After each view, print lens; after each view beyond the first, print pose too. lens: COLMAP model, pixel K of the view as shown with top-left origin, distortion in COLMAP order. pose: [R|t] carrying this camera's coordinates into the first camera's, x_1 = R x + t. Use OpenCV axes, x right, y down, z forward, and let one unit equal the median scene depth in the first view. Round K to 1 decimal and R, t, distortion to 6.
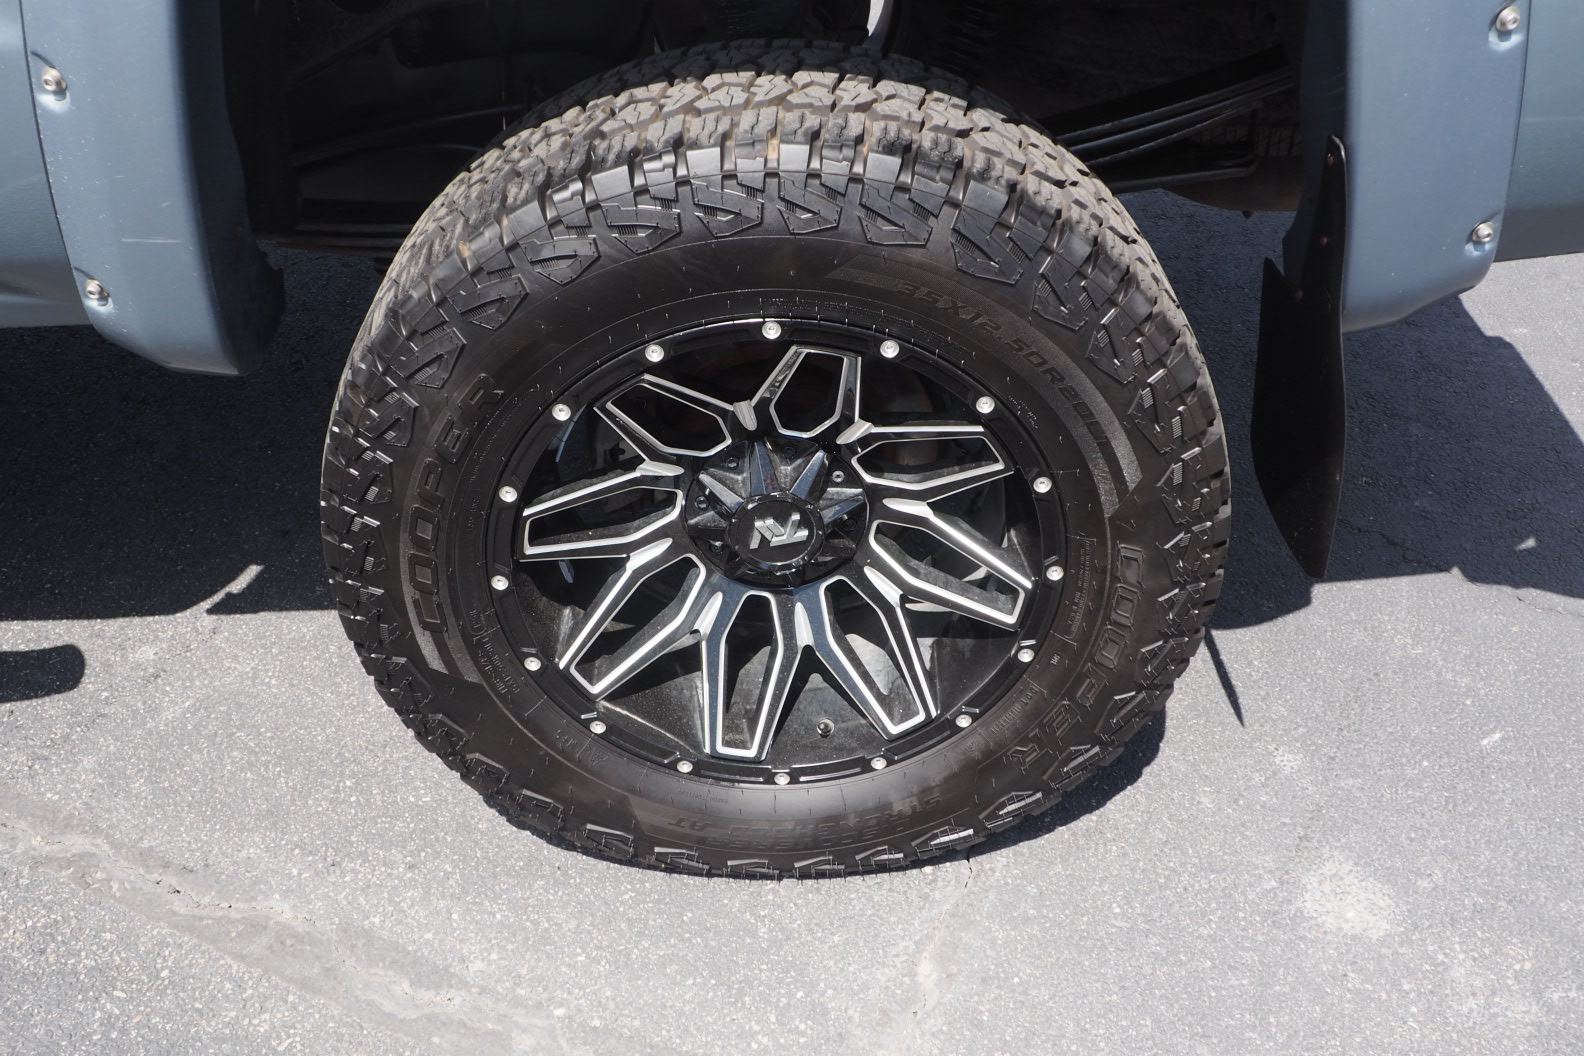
lens RADIAL K [[1550.6, 0, 796.8], [0, 1550.6, 536.1], [0, 0, 1]] dist [-0.013331, 0.000000]
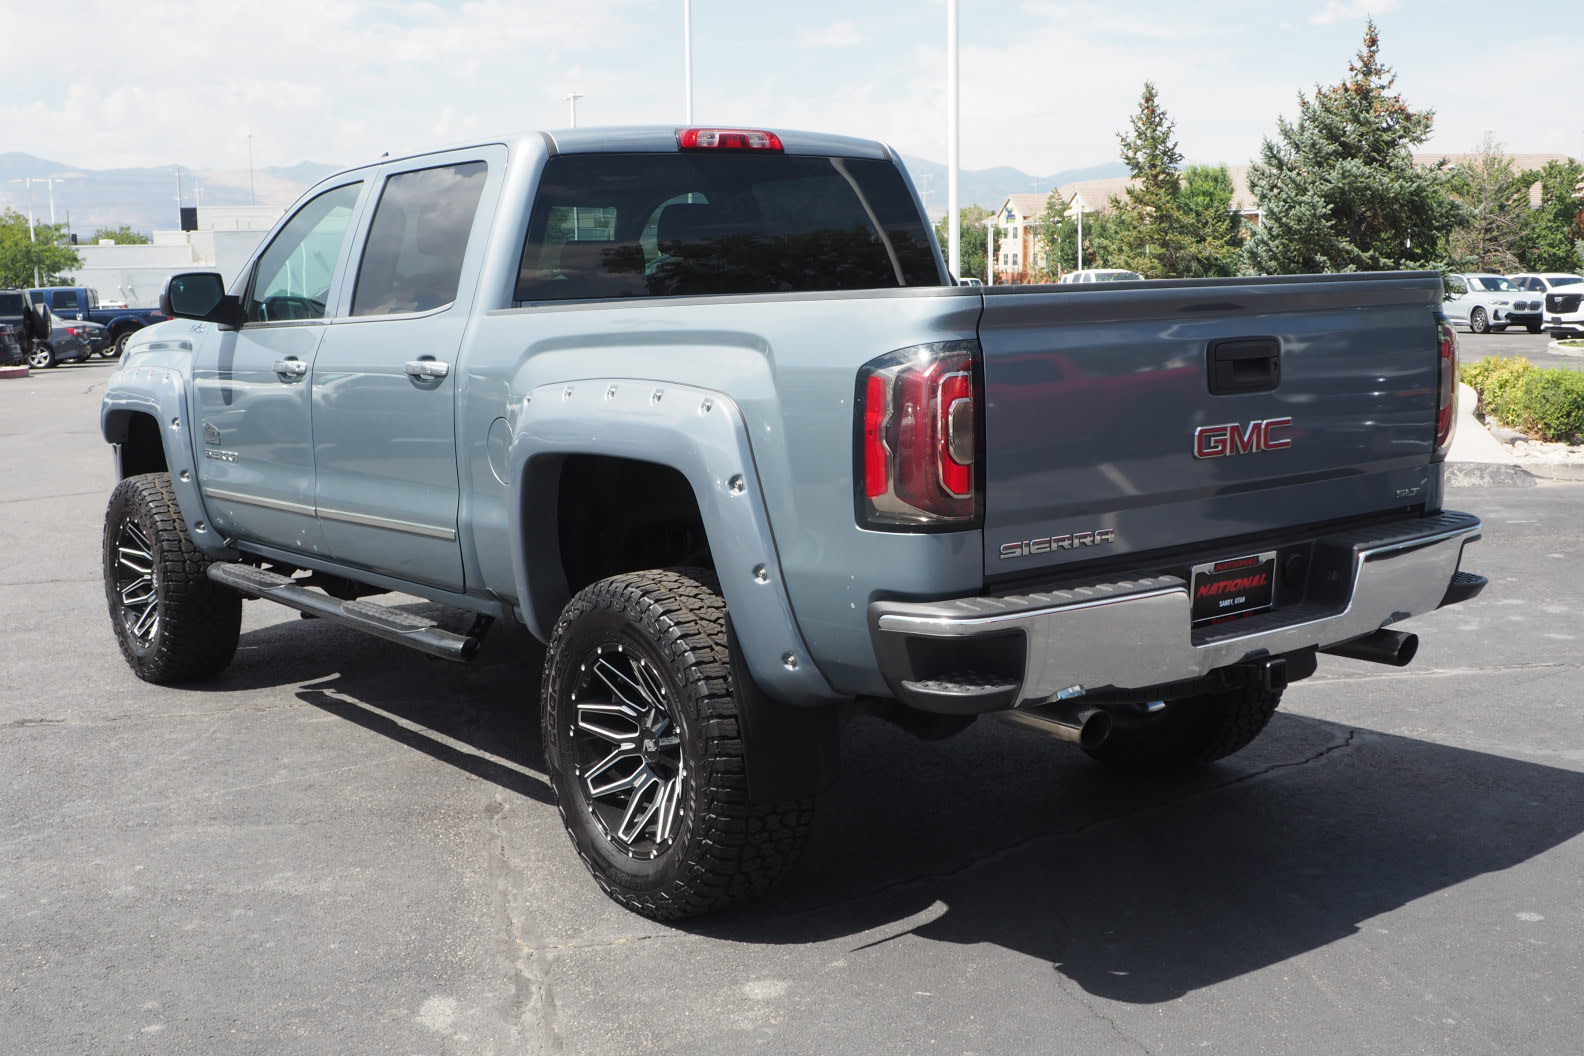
lens RADIAL K [[1801.3, 0, 750.2], [0, 1801.3, 515.4], [0, 0, 1]] dist [-0.009972, 0.000000]
pose [[0.581821, 0.094429, -0.807816, 2.368184], [-0.445005, 0.868335, -0.219007, 0.236113], [0.680775, 0.486906, 0.547237, -0.673871]]
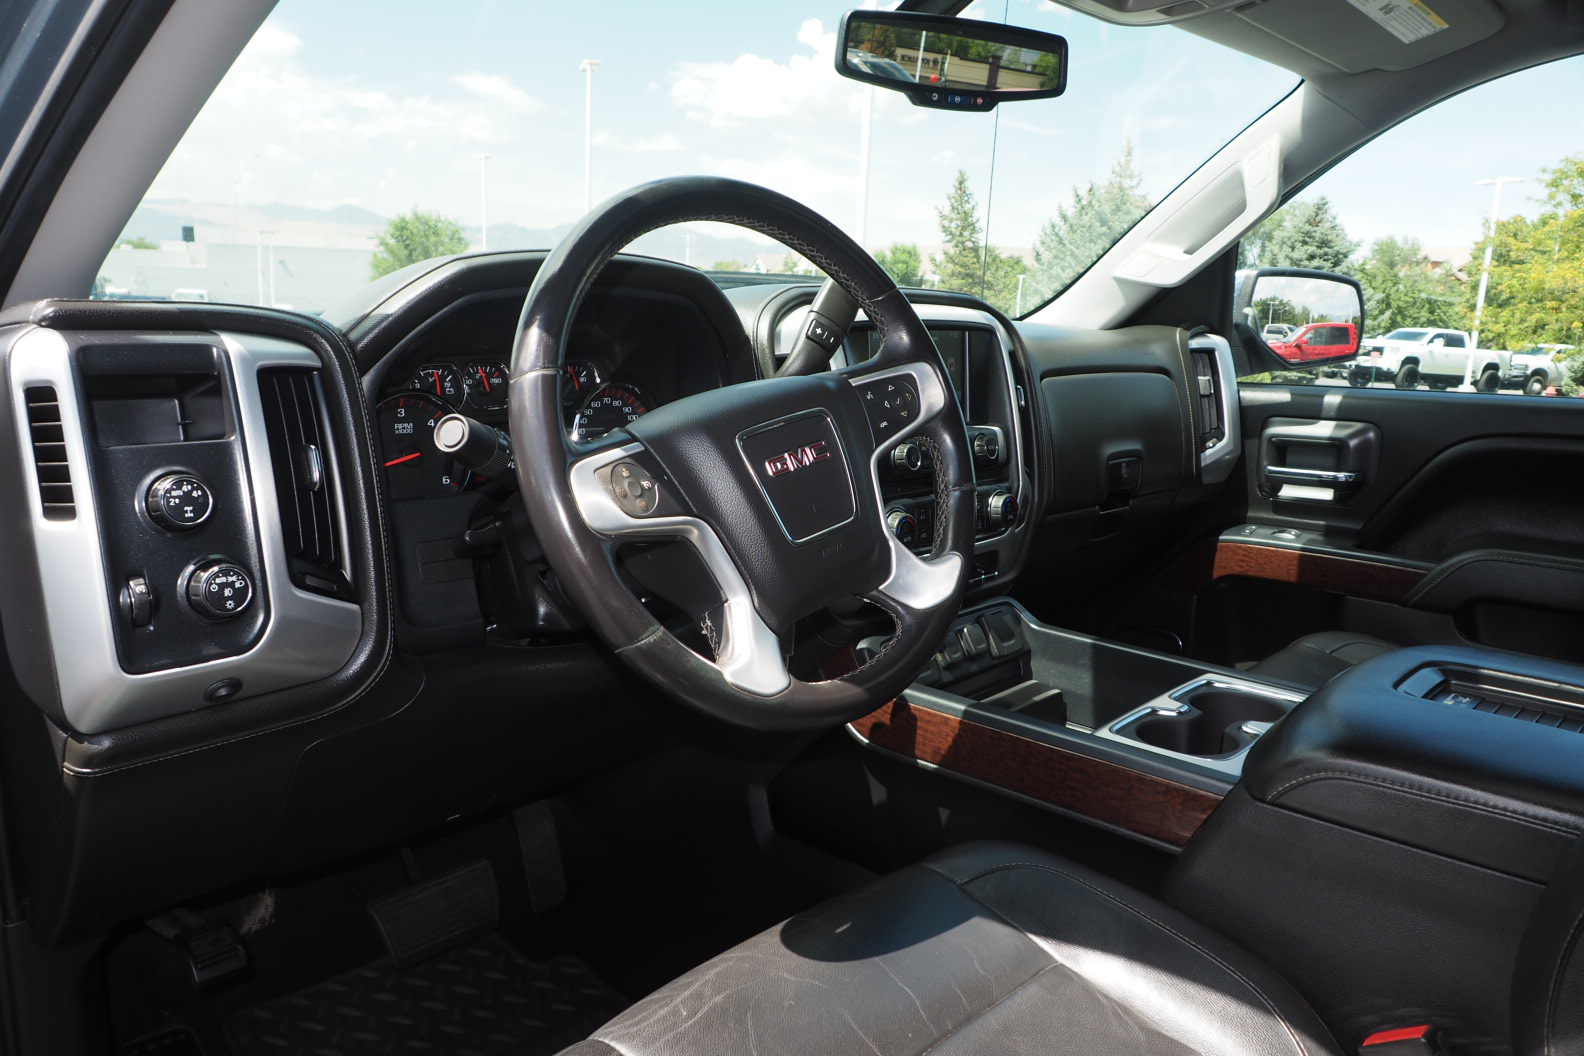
lens RADIAL K [[1117.1, 0, 798.6], [0, 1117.1, 536.6], [0, 0, 1]] dist [-0.033381, 0.008461]
pose [[0.726111, 0.167157, -0.666950, -1.242756], [-0.423807, 0.872632, -0.242694, -0.565766], [0.541434, 0.458881, 0.704470, 0.523533]]
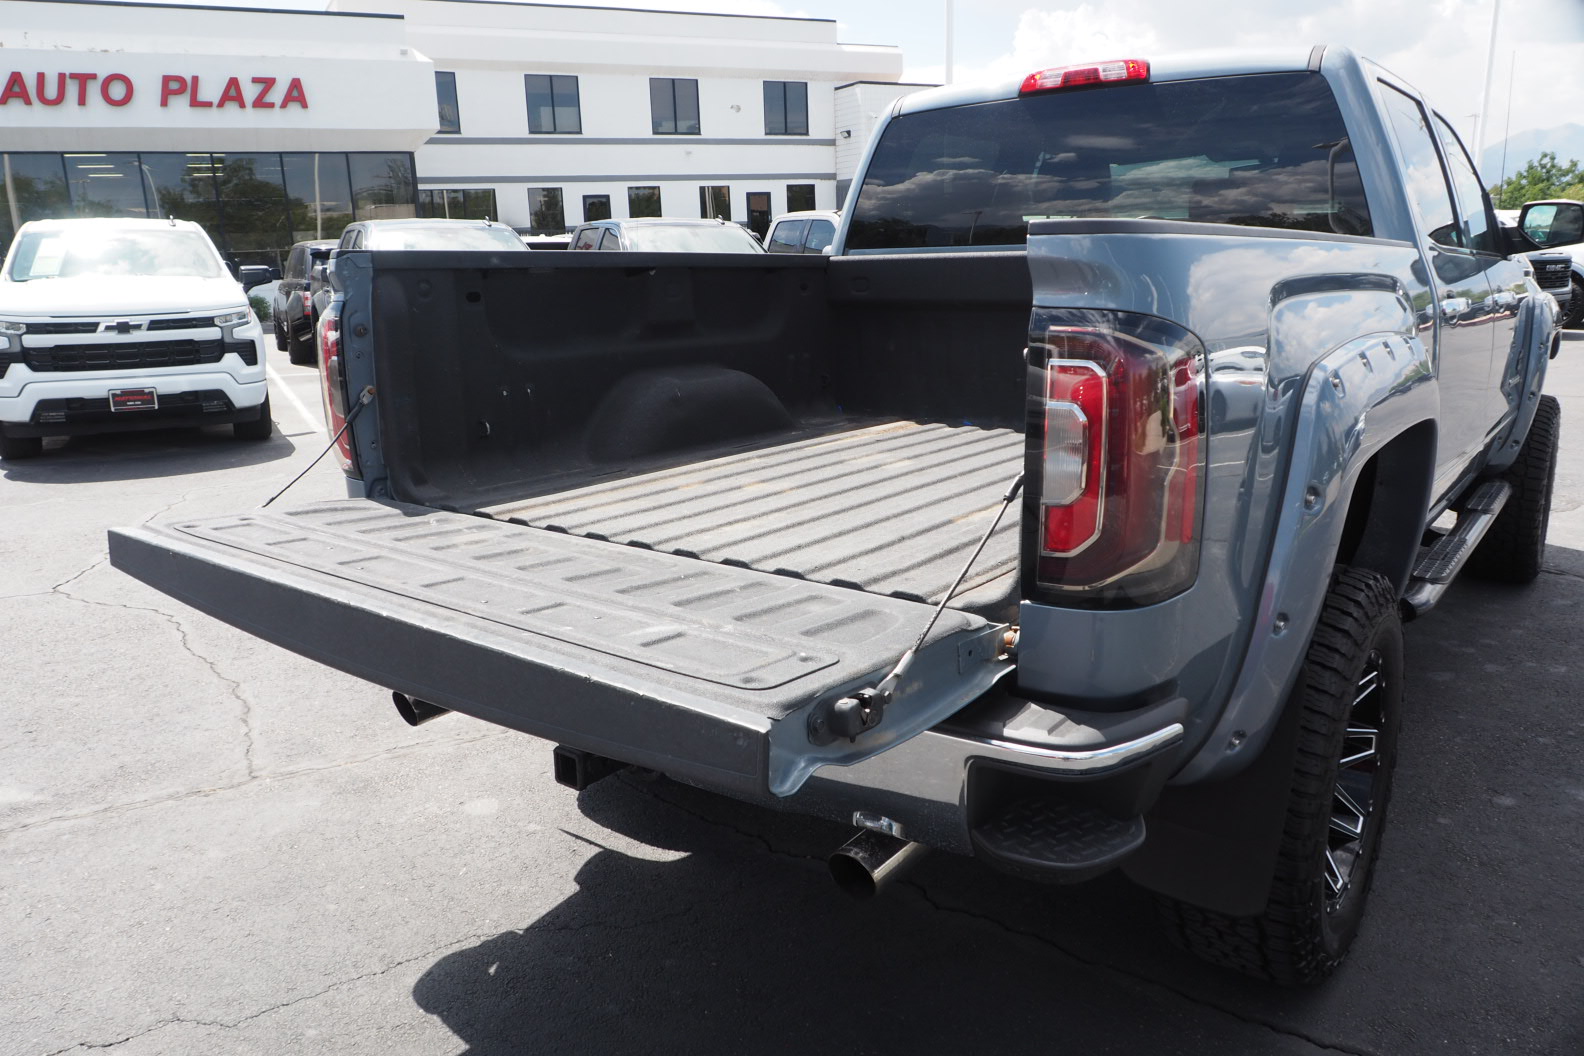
lens RADIAL K [[1117.1, 0, 783.2], [0, 1117.1, 522.8], [0, 0, 1]] dist [-0.033381, 0.008461]
pose [[-0.628045, 0.199642, -0.752132, 1.452318], [-0.424410, 0.722252, 0.546102, -1.459336], [0.652254, 0.662189, -0.368877, 1.829490]]
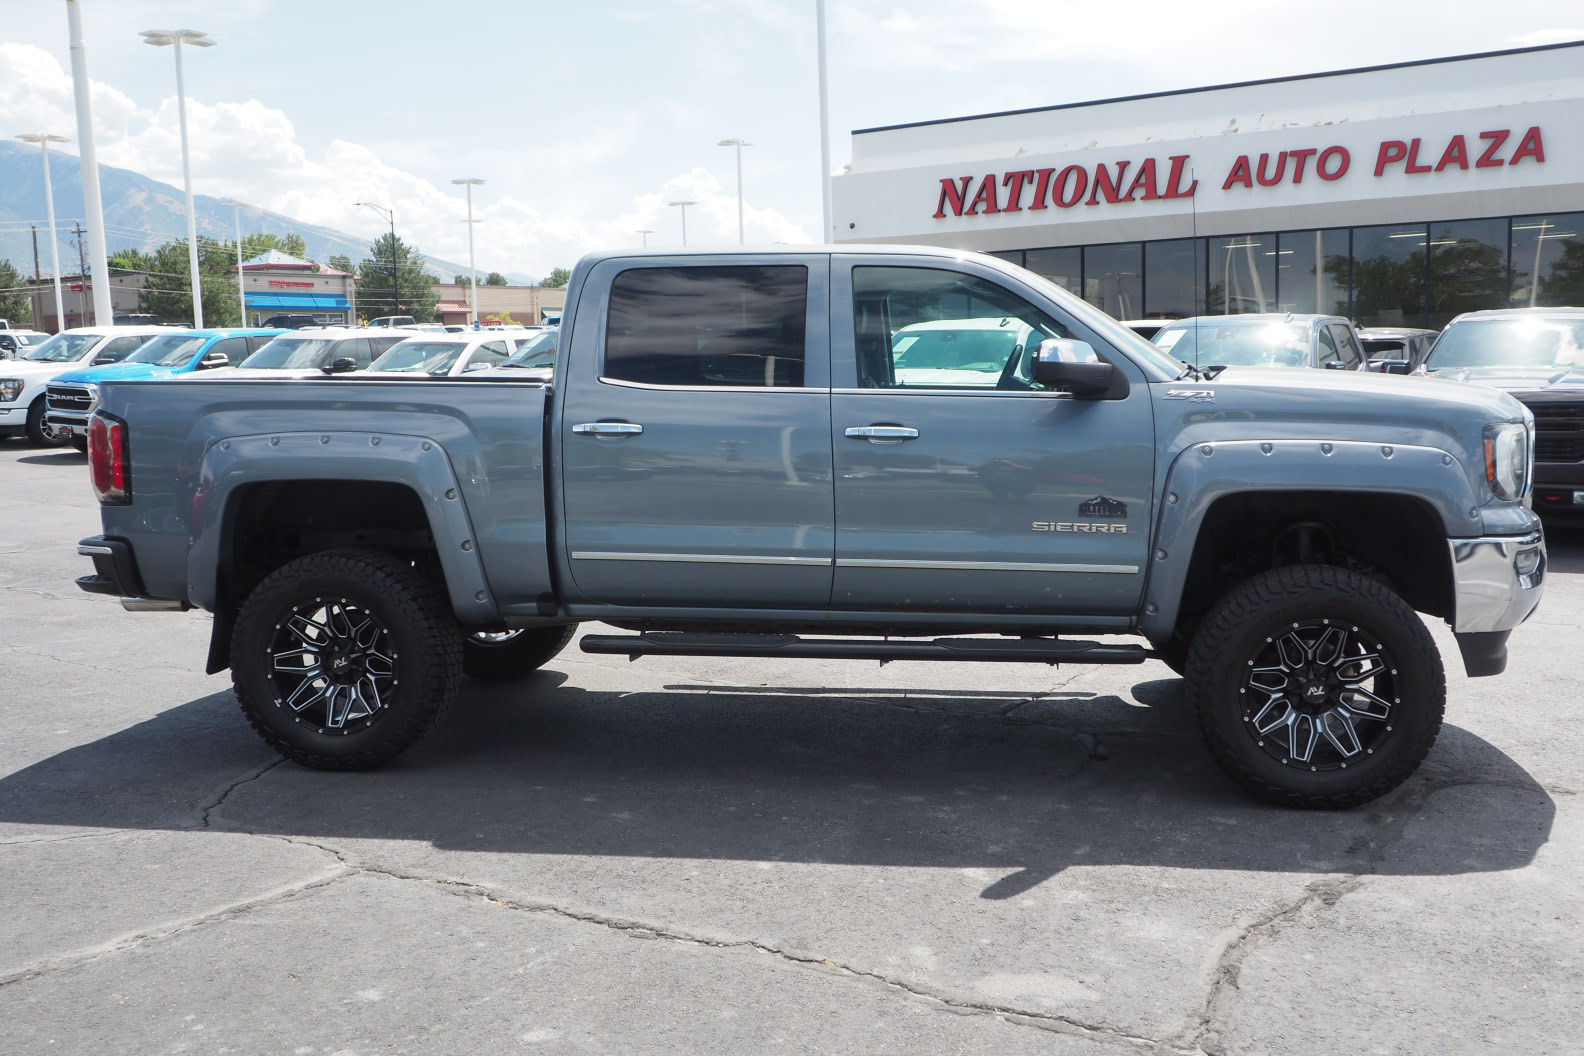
lens RADIAL K [[1514.1, 0, 805.6], [0, 1514.1, 532.5], [0, 0, 1]] dist [-0.020108, 0.000000]
pose [[-0.987677, 0.003077, 0.156479, -1.751295], [0.105610, 0.750977, 0.651828, -3.273308], [-0.115506, 0.660321, -0.742047, 4.395965]]
